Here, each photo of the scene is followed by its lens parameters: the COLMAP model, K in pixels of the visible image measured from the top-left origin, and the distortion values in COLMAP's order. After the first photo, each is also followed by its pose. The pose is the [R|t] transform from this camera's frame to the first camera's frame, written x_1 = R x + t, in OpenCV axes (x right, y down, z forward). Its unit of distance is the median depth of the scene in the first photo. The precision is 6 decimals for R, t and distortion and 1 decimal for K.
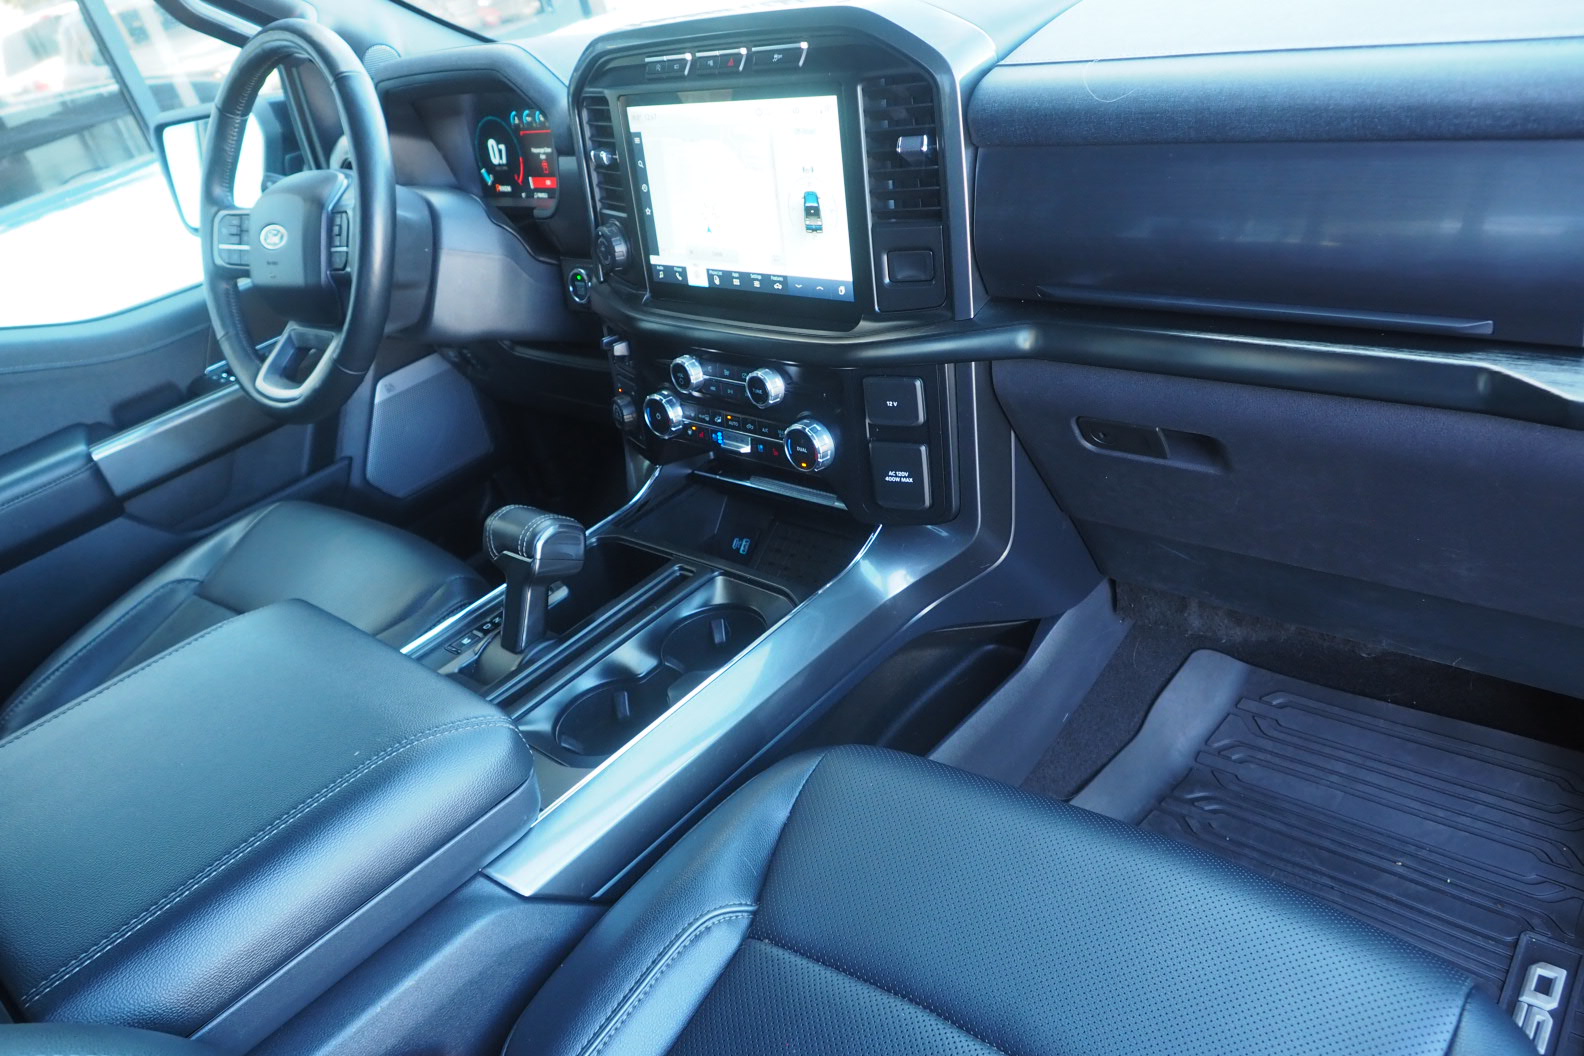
lens RADIAL K [[1143.3, 0, 798.1], [0, 1143.3, 515.7], [0, 0, 1]] dist [-0.020785, 0.004294]
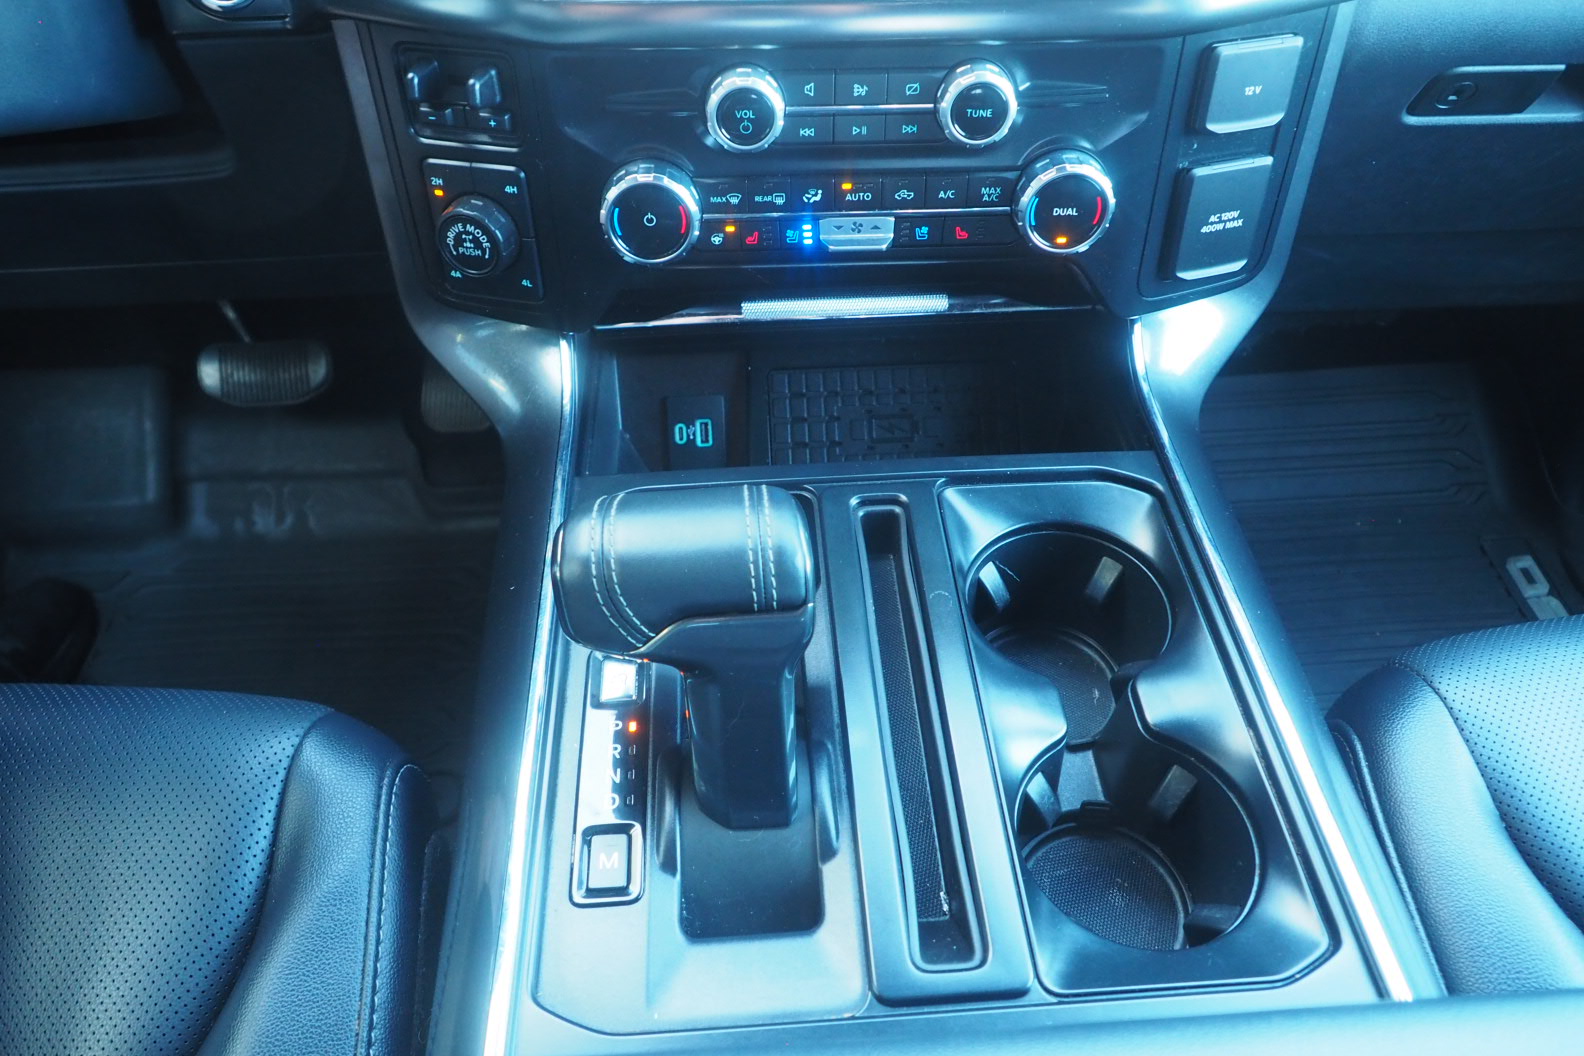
lens RADIAL K [[1143.3, 0, 807.8], [0, 1143.3, 530.3], [0, 0, 1]] dist [-0.020785, 0.004294]
pose [[0.692696, -0.372750, 0.617438, -0.436132], [0.224767, 0.925026, 0.306280, -0.103599], [-0.685312, -0.073379, 0.724544, 0.639098]]
